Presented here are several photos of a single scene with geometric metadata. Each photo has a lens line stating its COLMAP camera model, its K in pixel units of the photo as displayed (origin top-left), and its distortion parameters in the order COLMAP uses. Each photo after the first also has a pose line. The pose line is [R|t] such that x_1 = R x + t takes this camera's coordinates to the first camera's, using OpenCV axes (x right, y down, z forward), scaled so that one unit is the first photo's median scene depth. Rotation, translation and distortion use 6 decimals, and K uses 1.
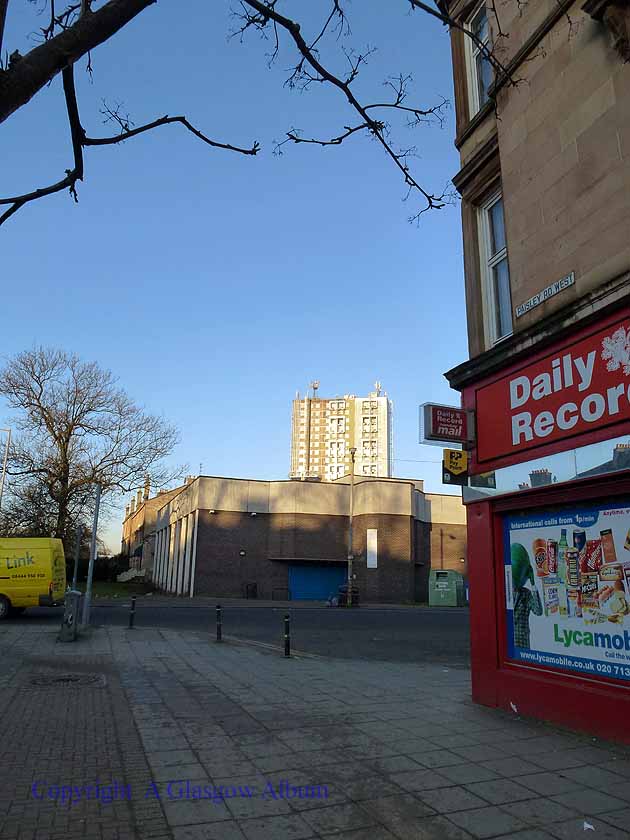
lens RADIAL K [[605.8, 0, 313.7], [0, 605.8, 419.9], [0, 0, 1]] dist [-0.052468, 0.016288]
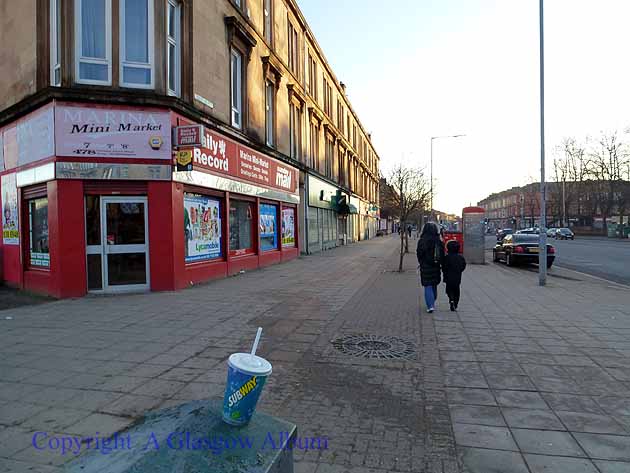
lens RADIAL K [[454.4, 0, 315.0], [0, 454.4, 236.9], [0, 0, 1]] dist [-0.052468, 0.016288]
pose [[-0.839994, -0.012174, 0.542458, -0.233734], [-0.136606, 0.972290, -0.189712, 0.144782], [-0.525117, -0.233460, -0.818381, 0.543301]]
